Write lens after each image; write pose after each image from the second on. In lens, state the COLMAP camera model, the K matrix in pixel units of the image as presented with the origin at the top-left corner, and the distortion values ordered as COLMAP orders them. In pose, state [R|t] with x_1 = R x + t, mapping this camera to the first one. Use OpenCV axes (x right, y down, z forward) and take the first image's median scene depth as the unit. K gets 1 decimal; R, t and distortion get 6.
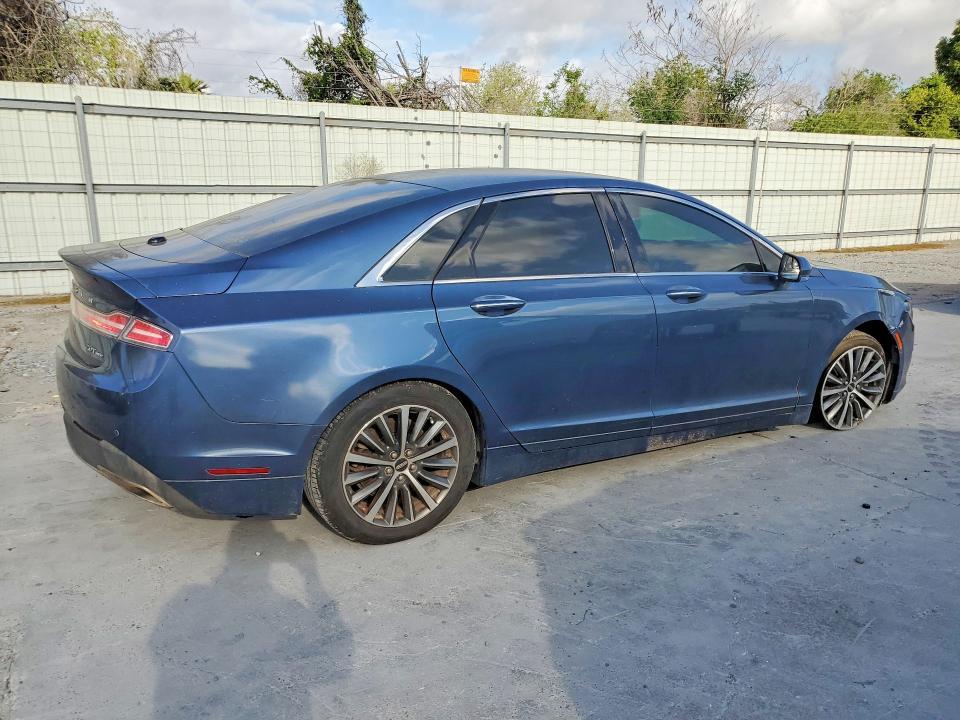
lens RADIAL K [[702.4, 0, 480.0], [0, 702.4, 360.0], [0, 0, 1]] dist [0.013627, 0.003211]
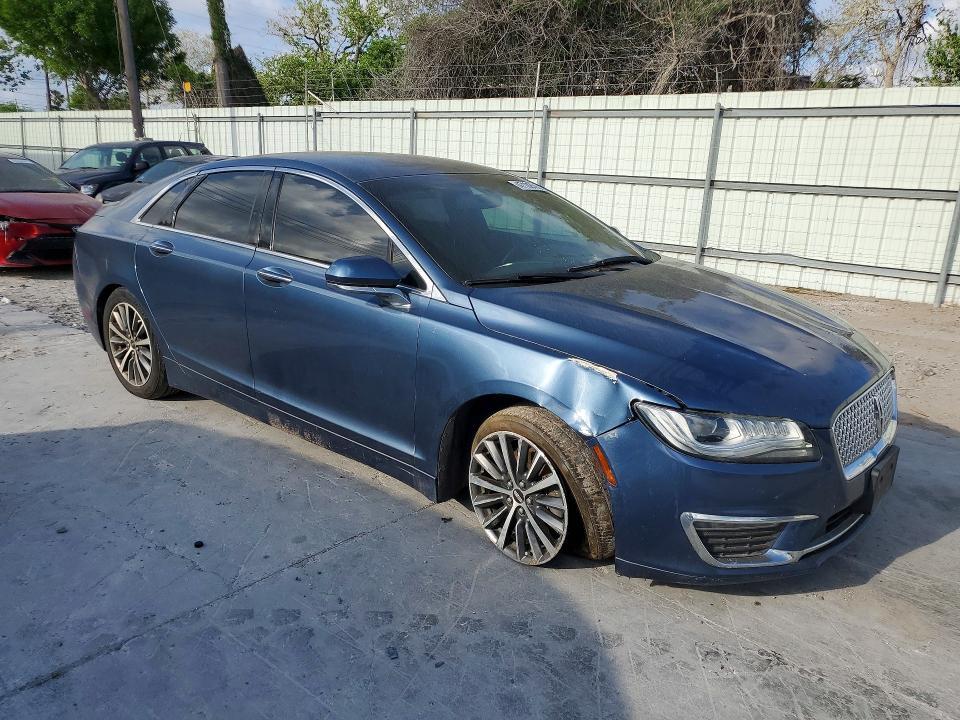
lens RADIAL K [[702.4, 0, 480.0], [0, 702.4, 360.0], [0, 0, 1]] dist [0.013627, 0.003211]
pose [[0.397947, 0.251633, -0.882224, 1.107004], [-0.258798, 0.953383, 0.155193, -0.177499], [0.880149, 0.166560, 0.444518, 0.717343]]
